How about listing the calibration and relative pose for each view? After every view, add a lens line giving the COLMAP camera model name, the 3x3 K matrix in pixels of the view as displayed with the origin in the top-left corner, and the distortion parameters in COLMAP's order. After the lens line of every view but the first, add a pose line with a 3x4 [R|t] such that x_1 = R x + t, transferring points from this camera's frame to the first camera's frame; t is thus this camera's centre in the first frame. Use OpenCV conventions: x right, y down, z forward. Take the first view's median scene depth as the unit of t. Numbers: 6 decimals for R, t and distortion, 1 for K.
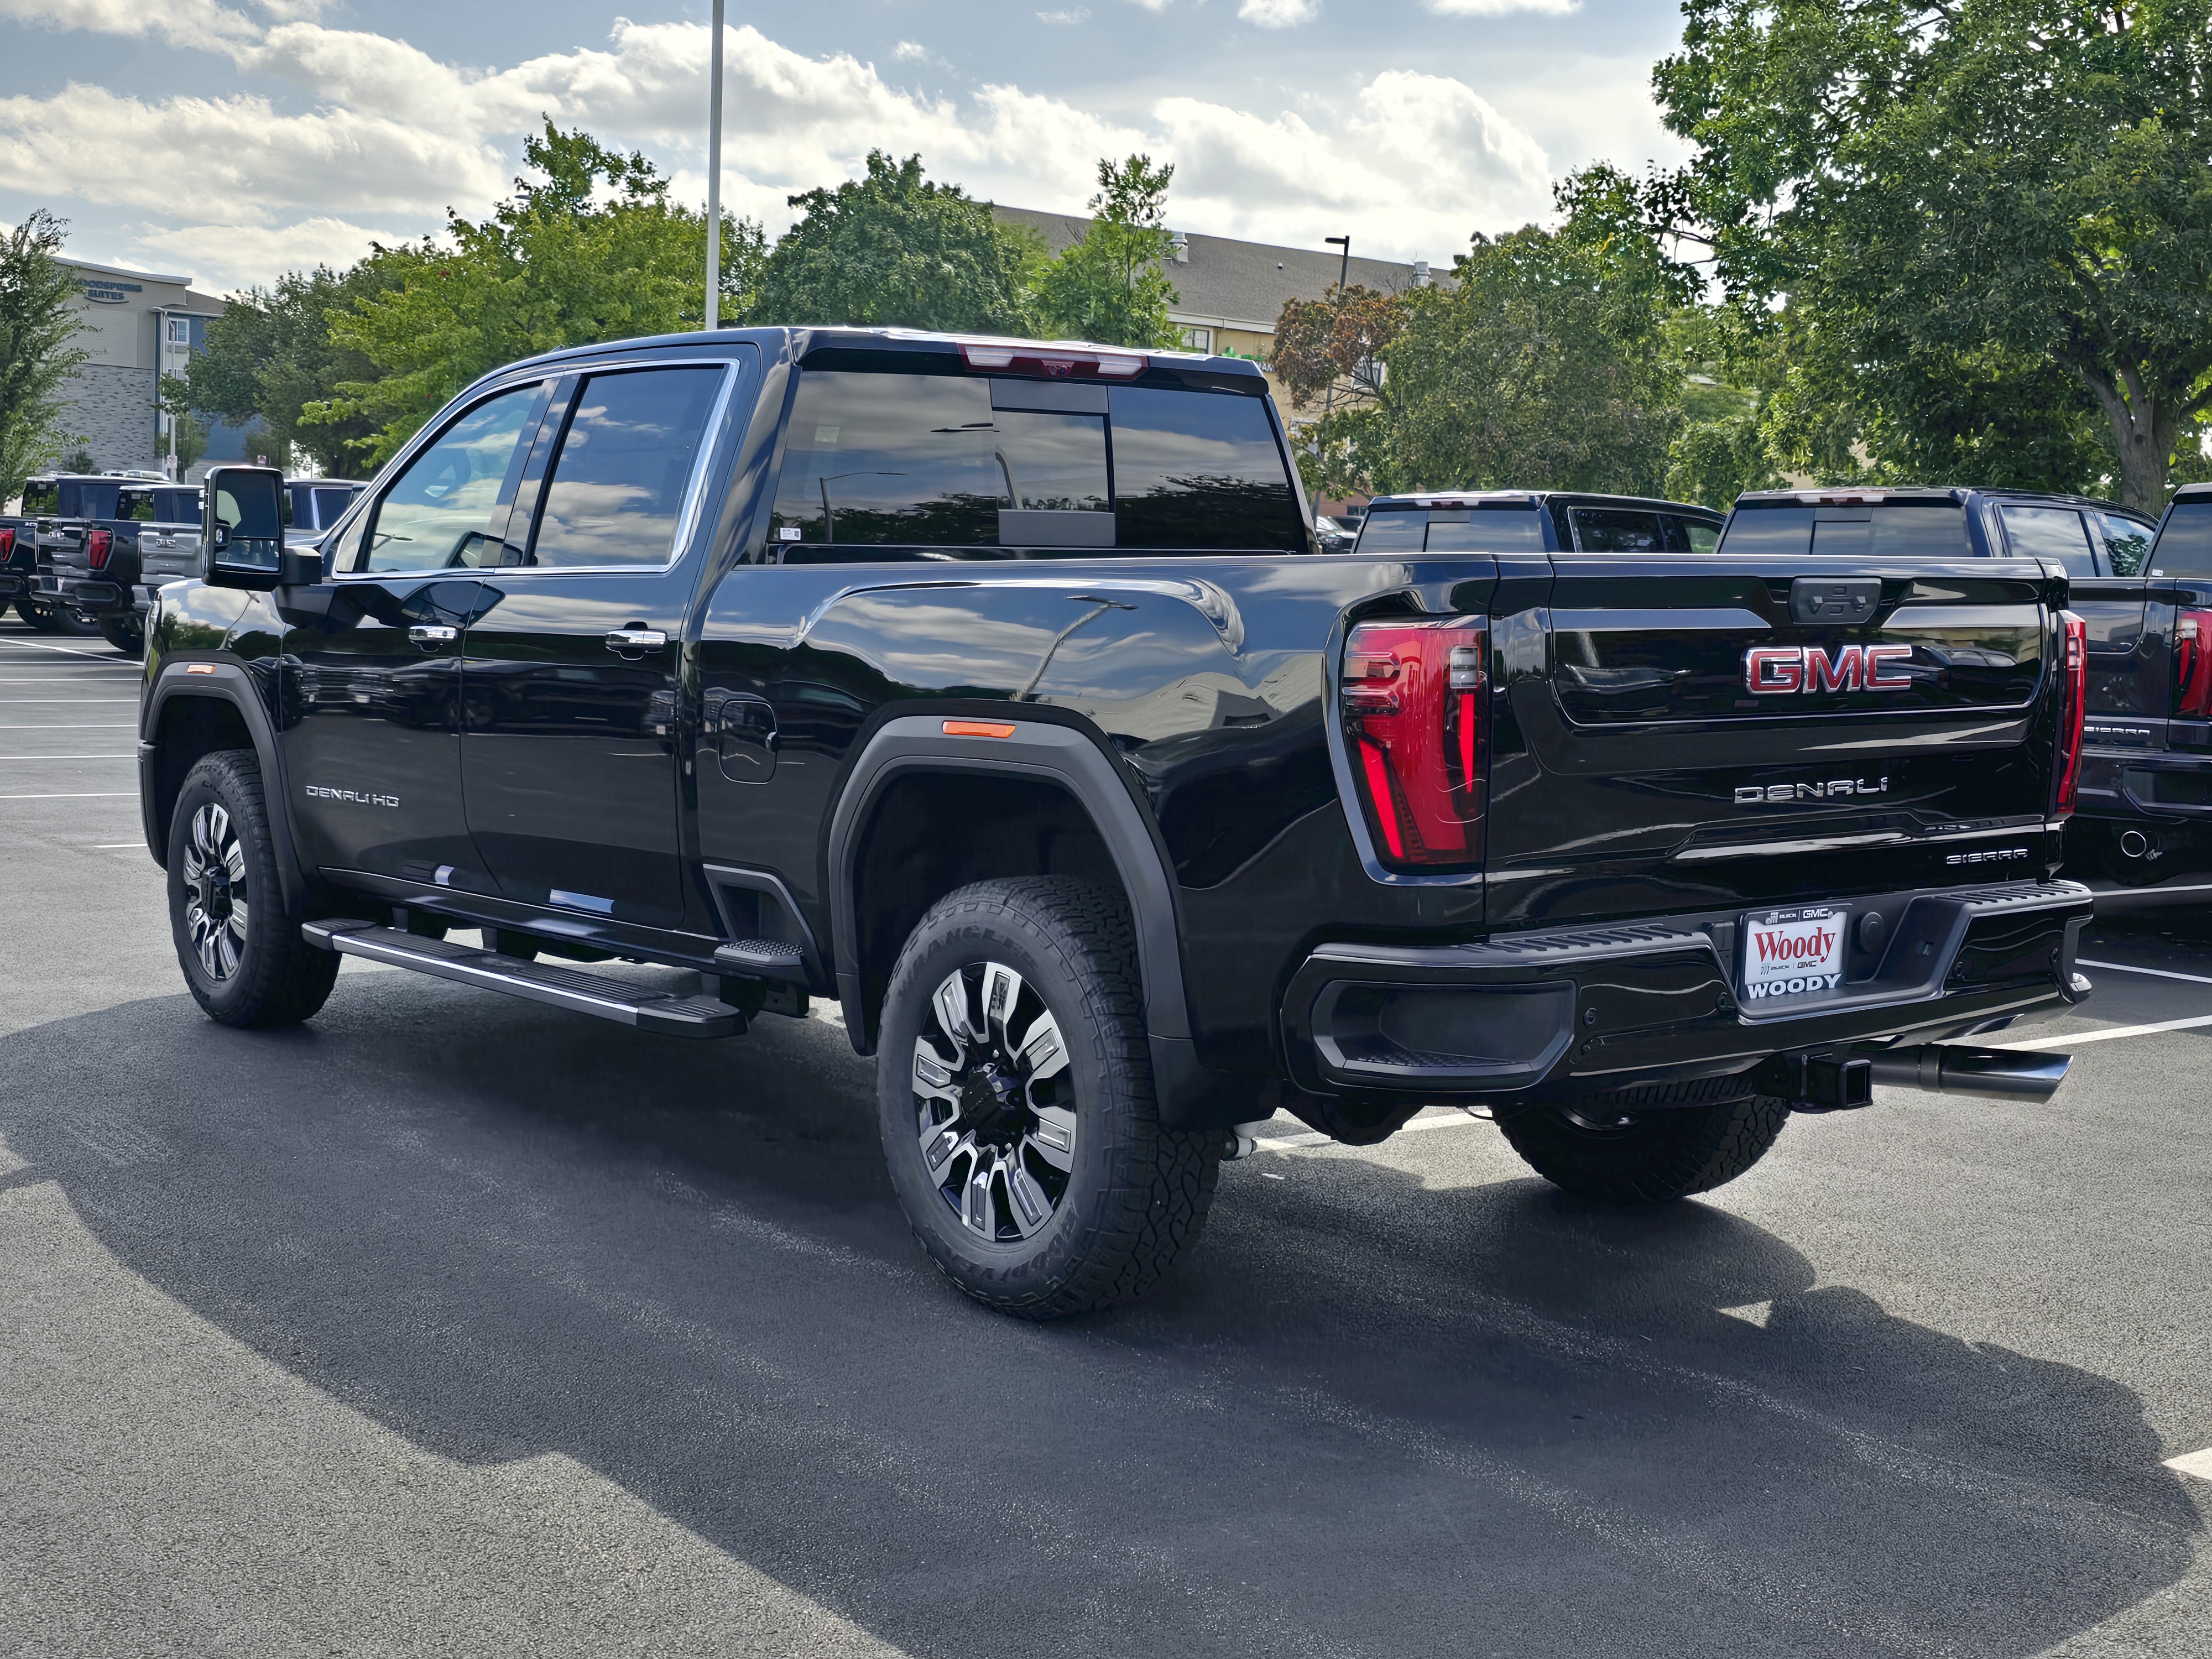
lens RADIAL K [[2776.8, 0, 1114.2], [0, 2776.8, 807.8], [0, 0, 1]] dist [0.140406, -0.380748]
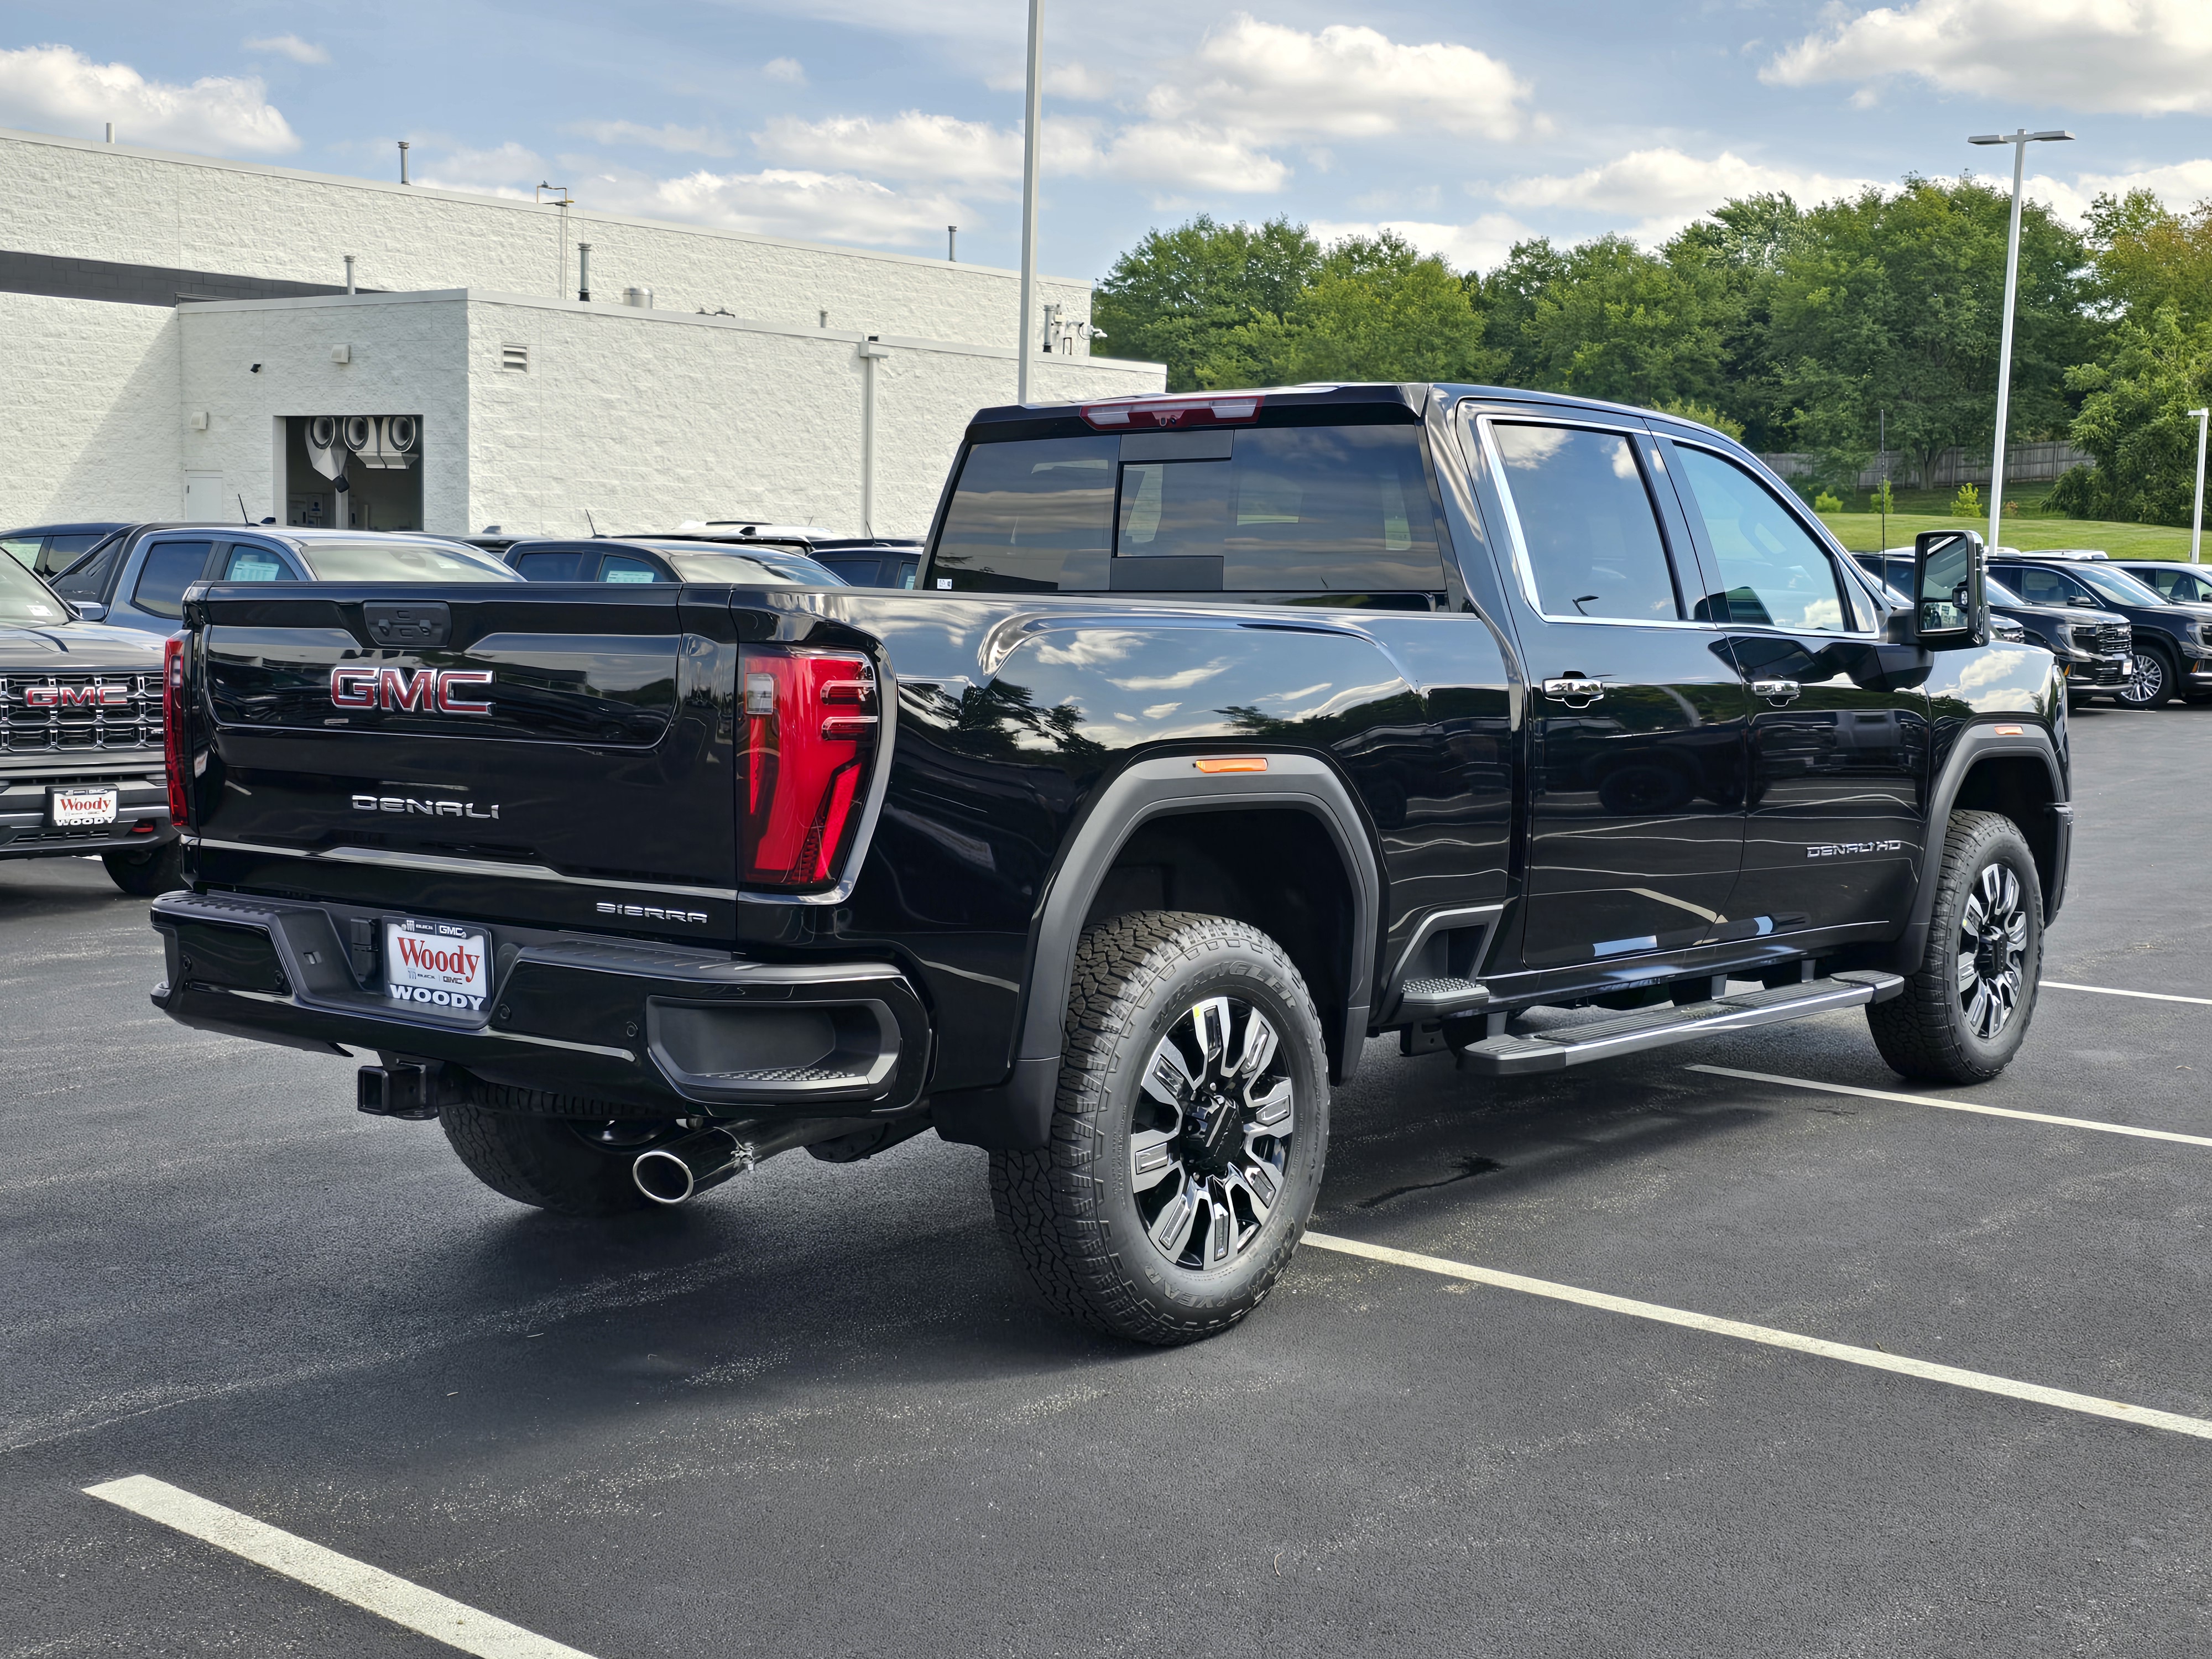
lens RADIAL K [[2776.8, 0, 1114.2], [0, 2776.8, 807.8], [0, 0, 1]] dist [0.140406, -0.380748]
pose [[0.218548, 0.058511, -0.974070, 1.295113], [-0.094076, 0.994815, 0.038650, -0.069100], [0.971281, 0.083190, 0.222919, 1.003191]]
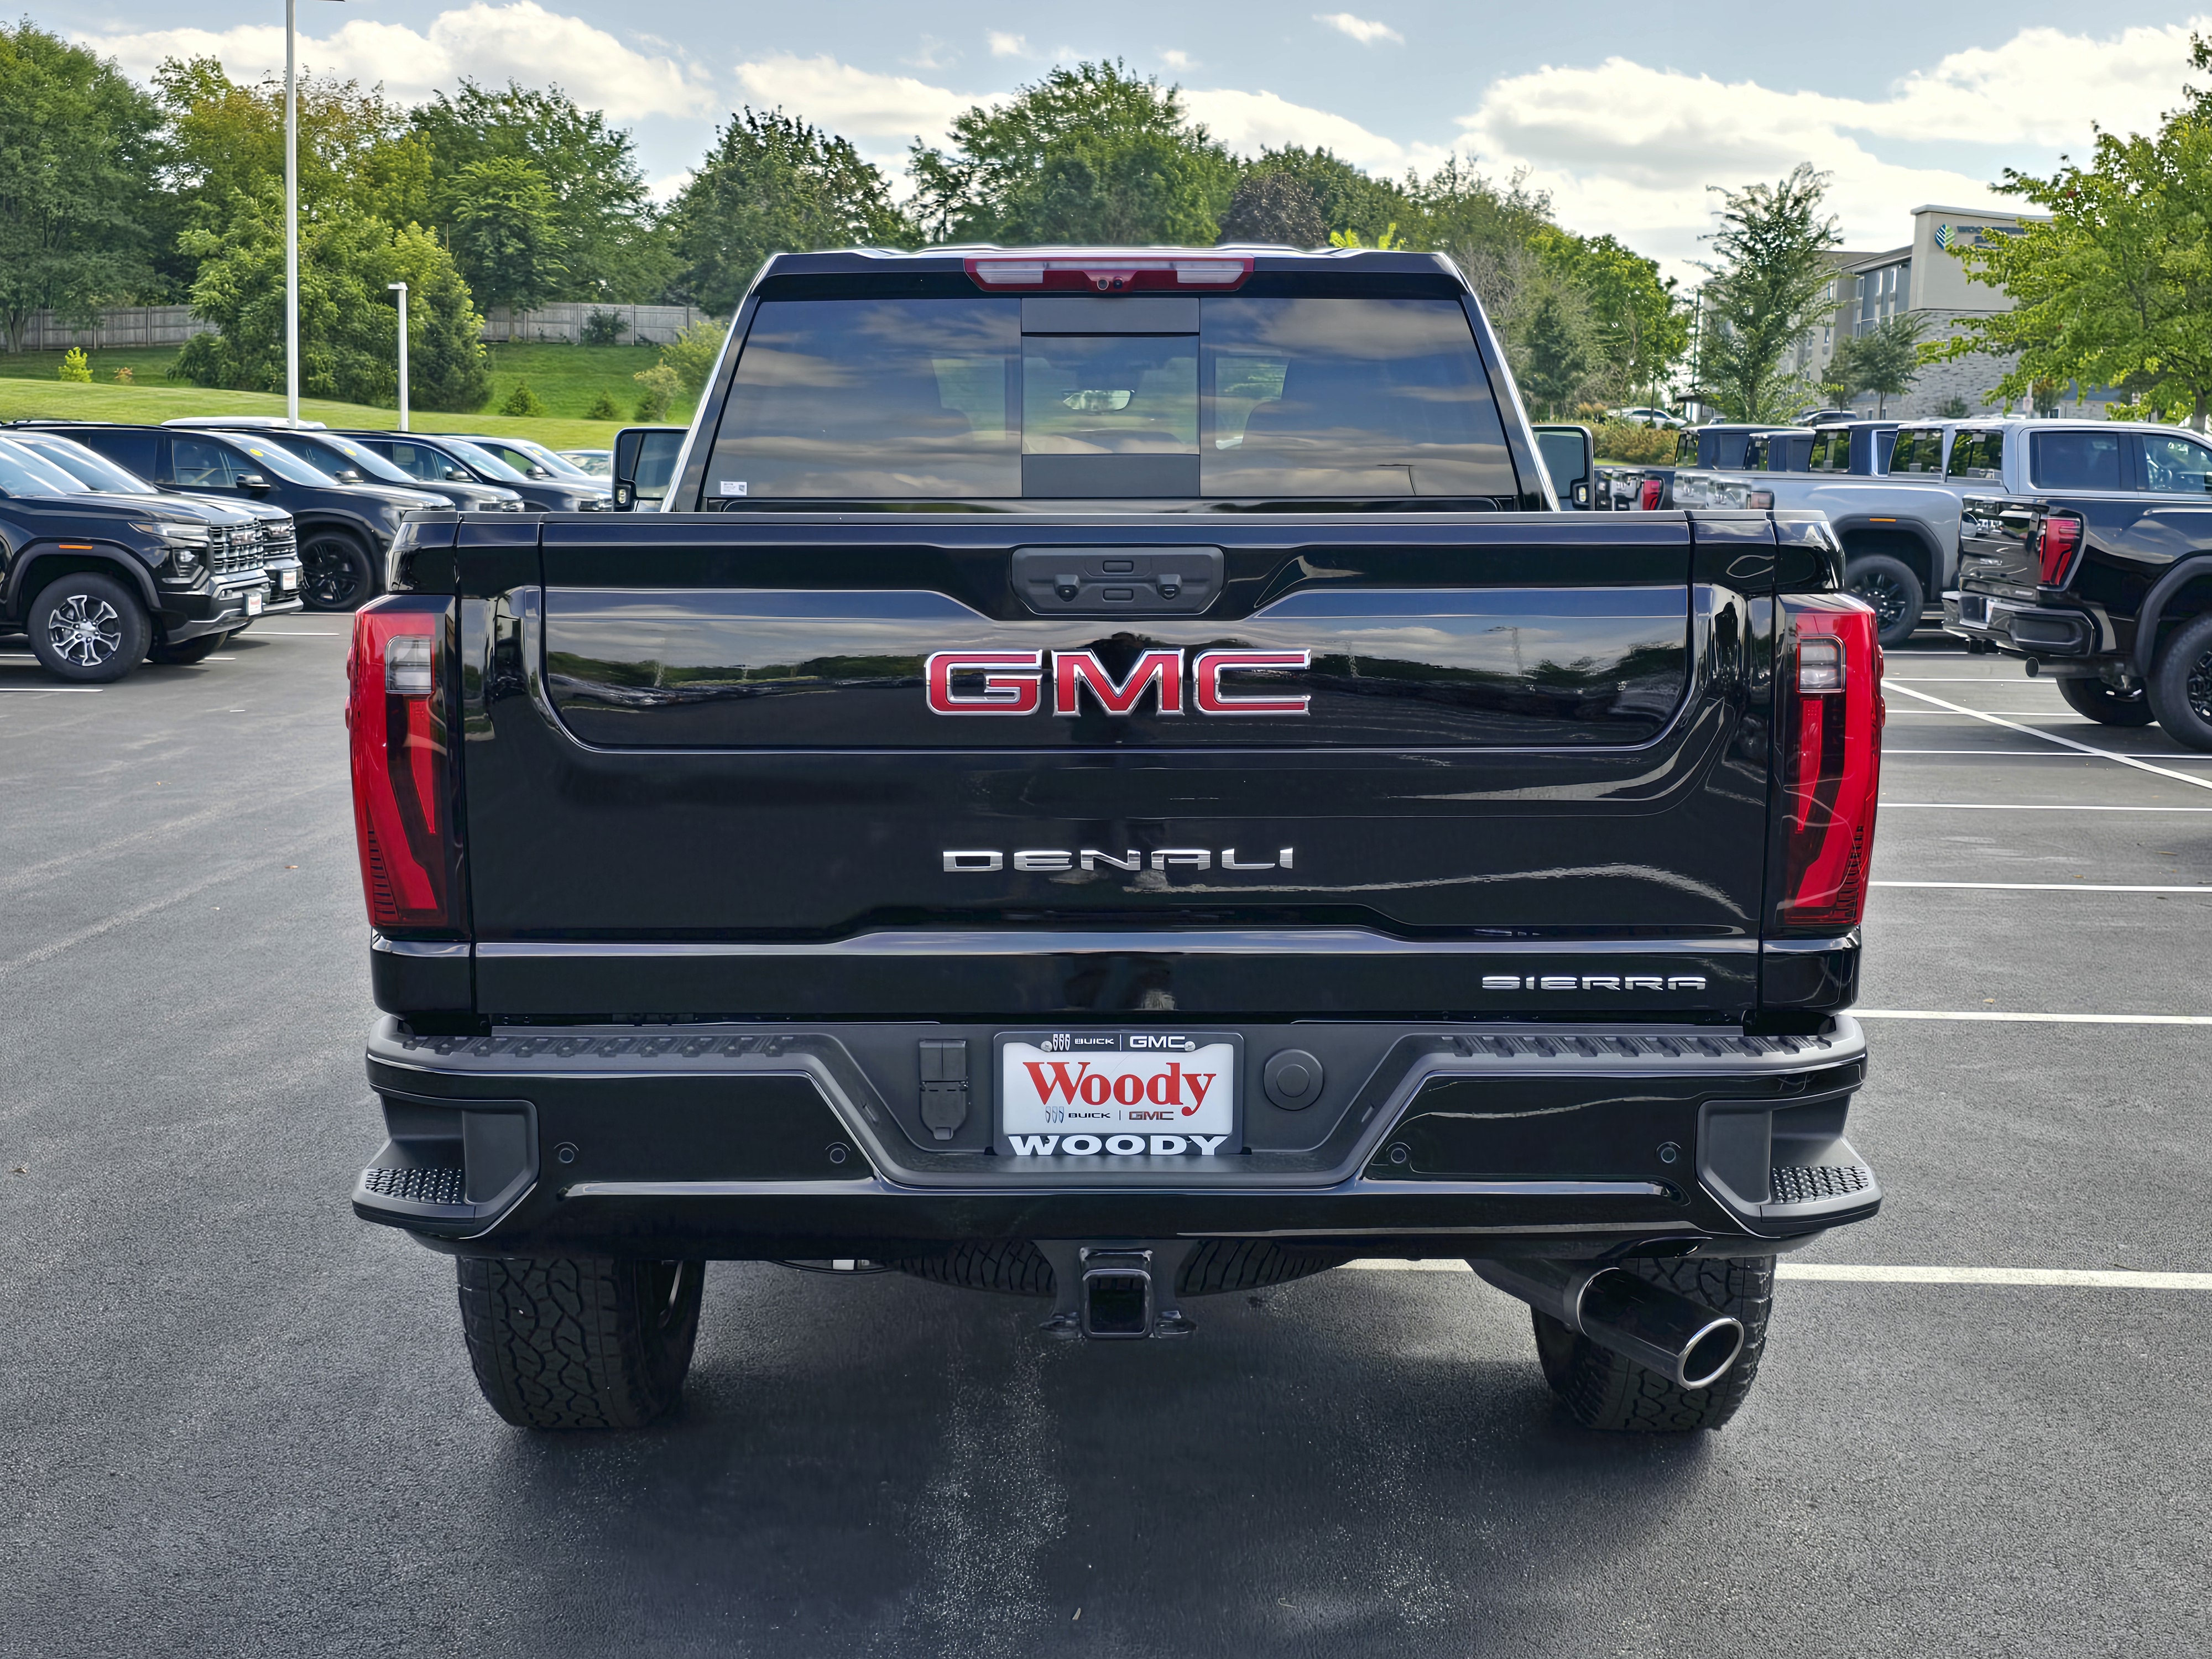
lens RADIAL K [[2776.8, 0, 1114.2], [0, 2776.8, 807.8], [0, 0, 1]] dist [0.140406, -0.380748]
pose [[0.786456, 0.057815, -0.614935, 0.651555], [-0.045442, 0.998327, 0.035743, -0.042274], [0.615973, -0.000166, 0.787768, 0.464223]]
